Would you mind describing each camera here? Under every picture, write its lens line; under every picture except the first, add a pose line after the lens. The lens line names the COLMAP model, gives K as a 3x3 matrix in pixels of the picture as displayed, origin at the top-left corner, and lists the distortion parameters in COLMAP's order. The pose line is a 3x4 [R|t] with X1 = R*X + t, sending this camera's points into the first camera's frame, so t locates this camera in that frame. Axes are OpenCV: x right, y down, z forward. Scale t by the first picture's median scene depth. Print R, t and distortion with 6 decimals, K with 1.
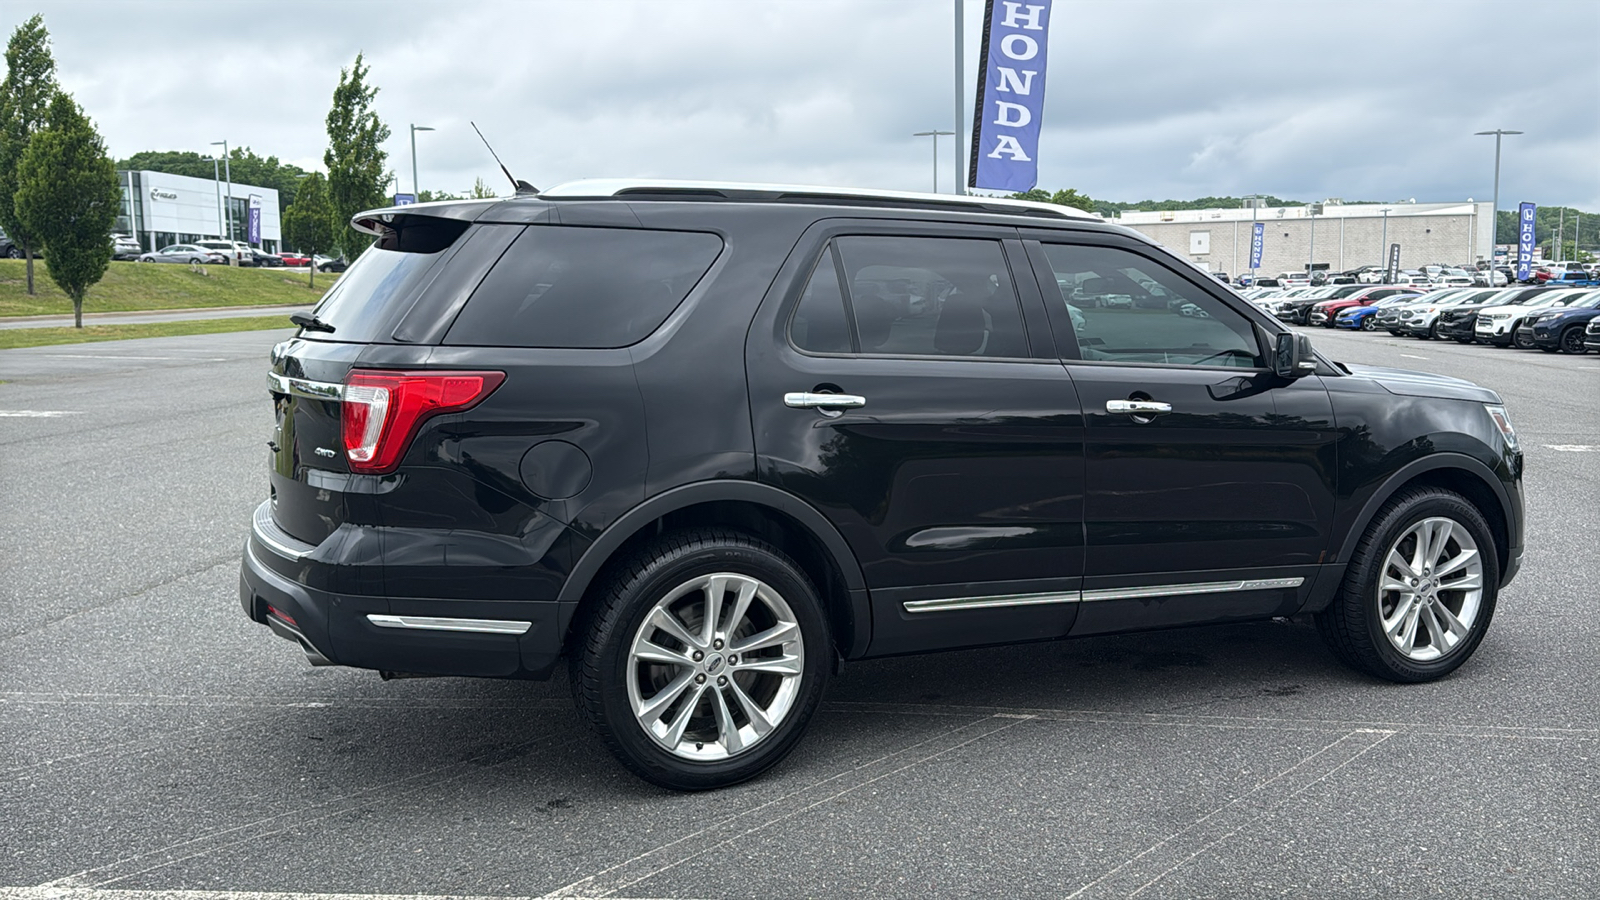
lens RADIAL K [[1362.7, 0, 840.0], [0, 1362.7, 440.2], [0, 0, 1]] dist [0.145137, -0.247183]
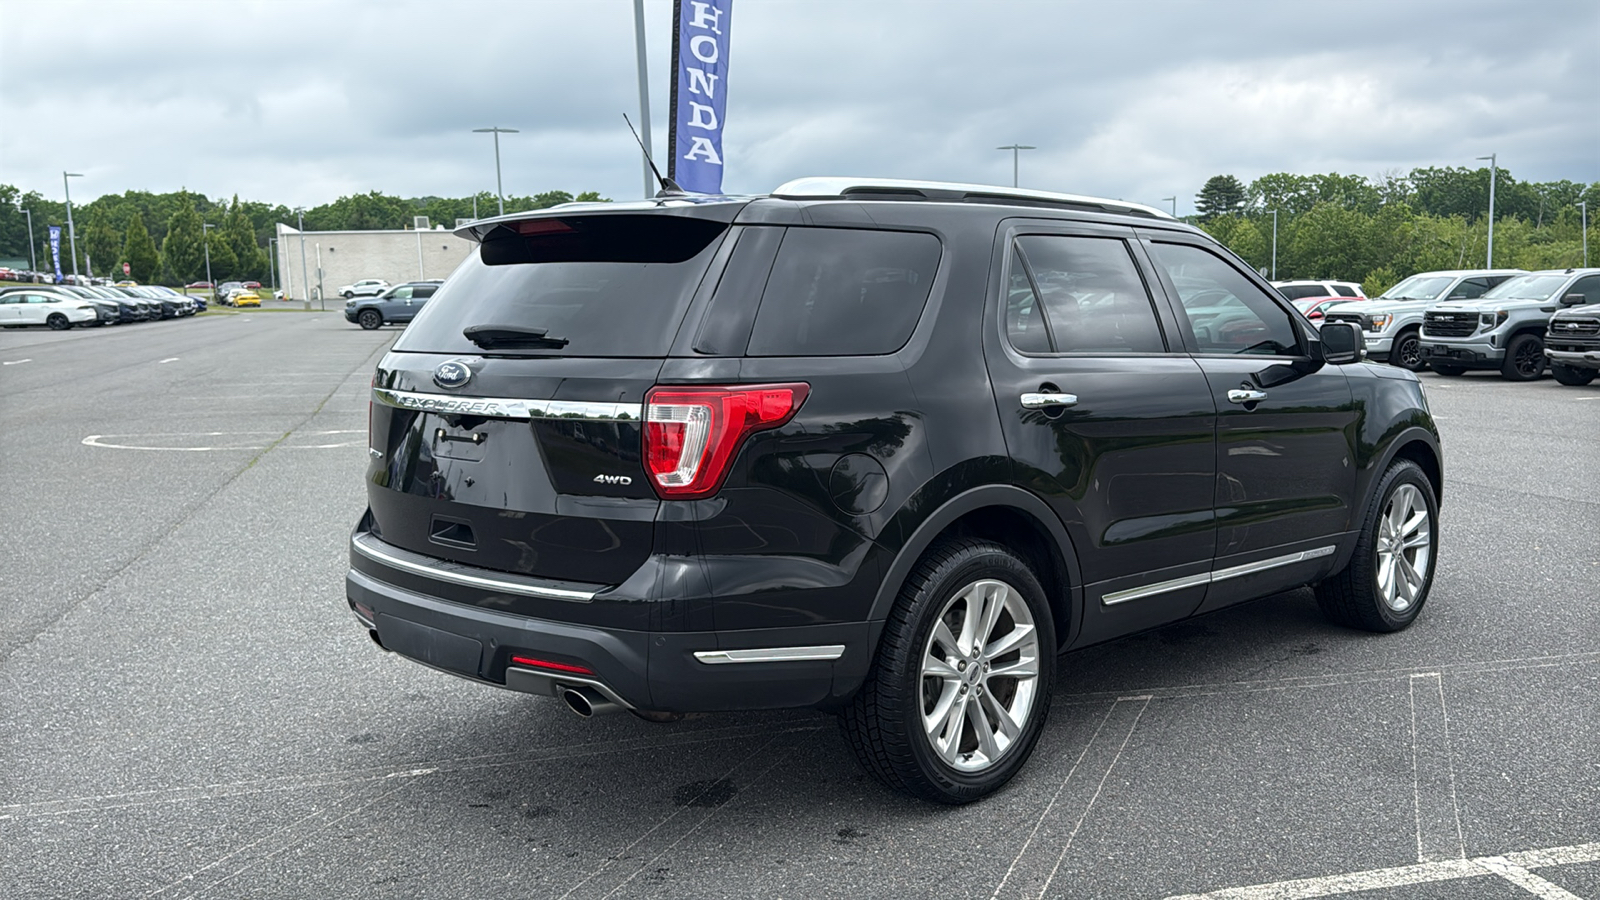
lens RADIAL K [[1362.7, 0, 824.3], [0, 1362.7, 460.8], [0, 0, 1]] dist [0.145137, -0.247183]
pose [[0.944709, -0.054395, 0.323366, -0.417839], [0.050365, 0.998514, 0.020823, -0.012014], [-0.324018, -0.003385, 0.946045, 0.087404]]
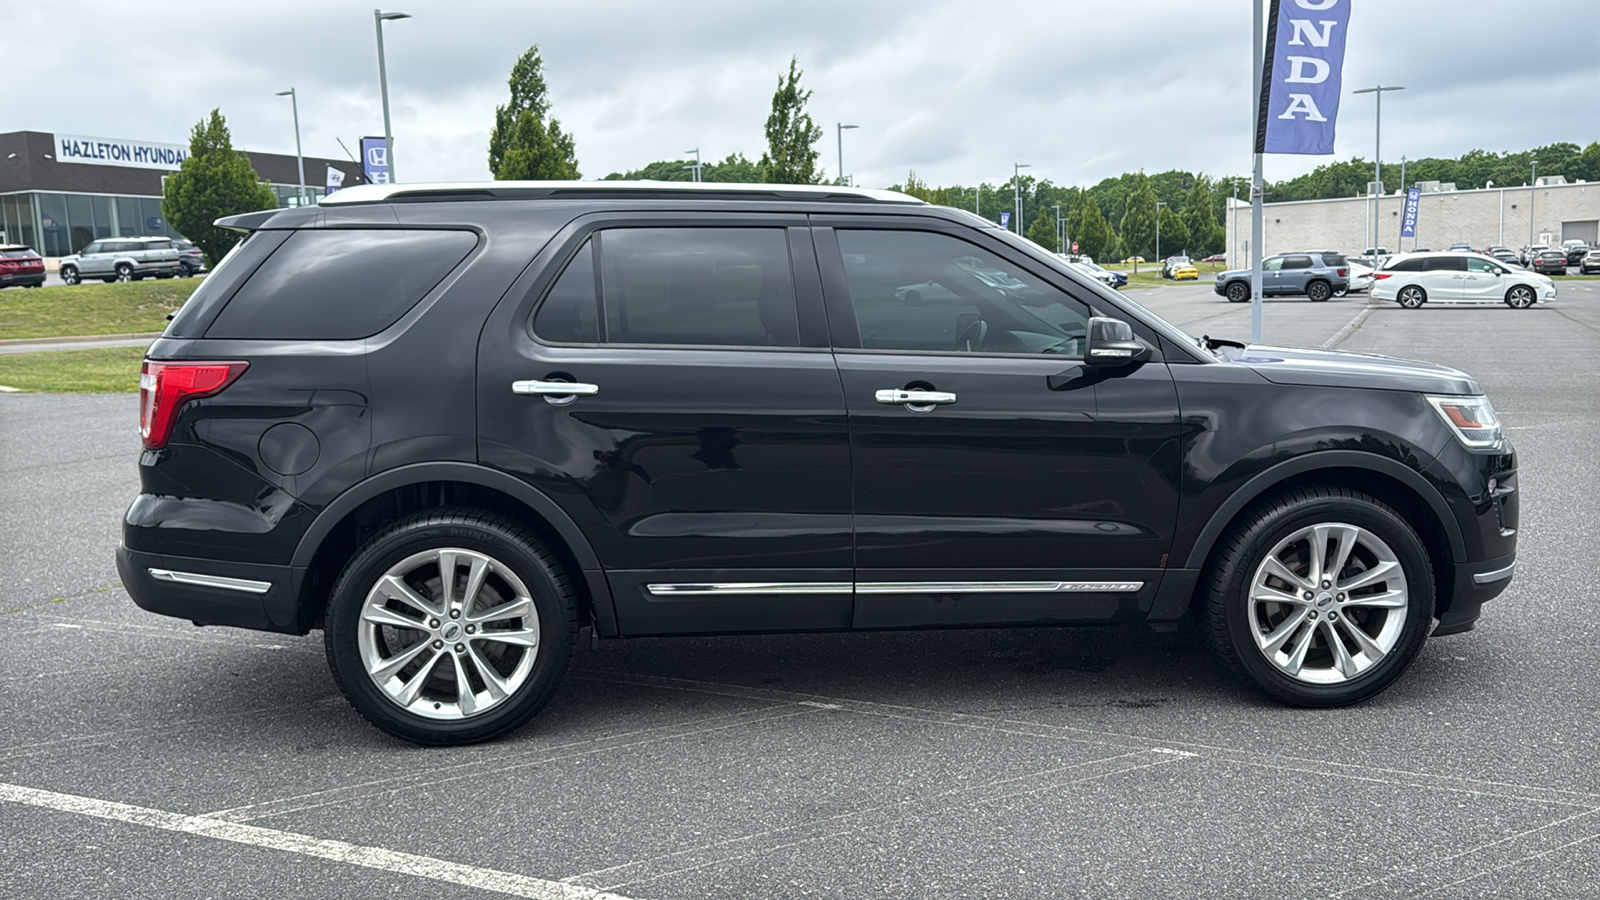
lens RADIAL K [[1362.7, 0, 822.0], [0, 1362.7, 469.8], [0, 0, 1]] dist [0.145137, -0.247183]
pose [[0.937995, 0.024161, -0.345805, 0.463572], [-0.012817, 0.999303, 0.035054, -0.005462], [0.346411, -0.028448, 0.937651, 0.068801]]
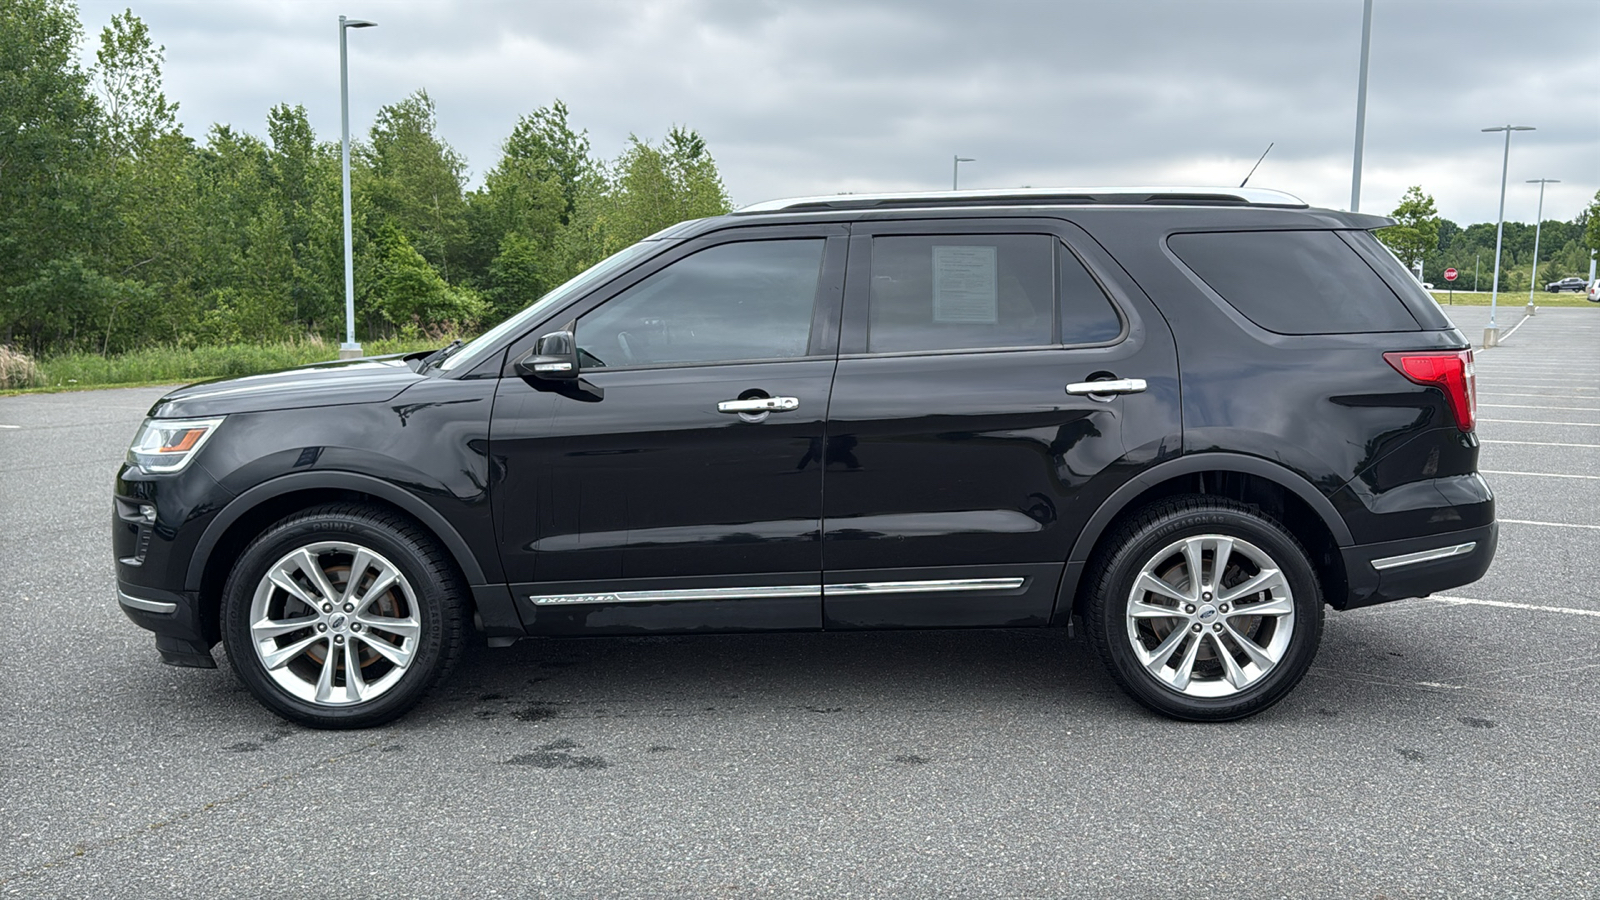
lens RADIAL K [[1362.7, 0, 827.7], [0, 1362.7, 446.5], [0, 0, 1]] dist [0.145137, -0.247183]
pose [[-0.904509, -0.050443, 0.423460, -0.408798], [0.040765, 0.978205, 0.203598, -0.217407], [-0.424501, 0.201419, -0.882740, 2.115818]]
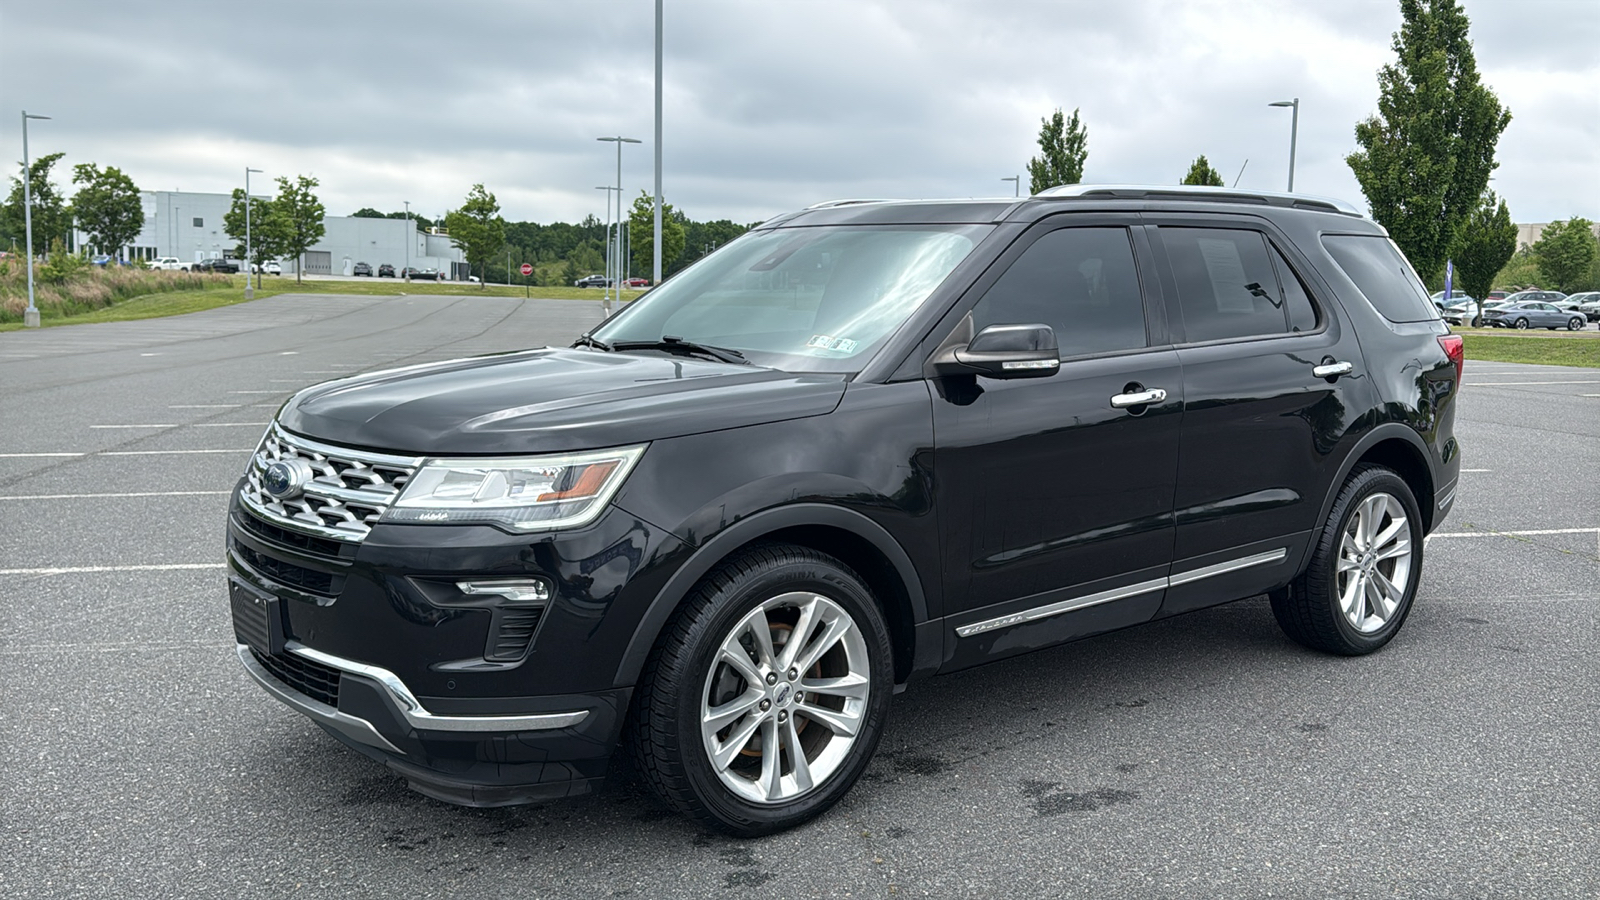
lens RADIAL K [[1362.7, 0, 847.8], [0, 1362.7, 450.6], [0, 0, 1]] dist [0.145137, -0.247183]
pose [[-0.969121, 0.012261, -0.246279, 0.439747], [-0.041756, 0.976179, 0.212911, -0.208808], [0.243023, 0.216620, -0.945524, 2.126748]]
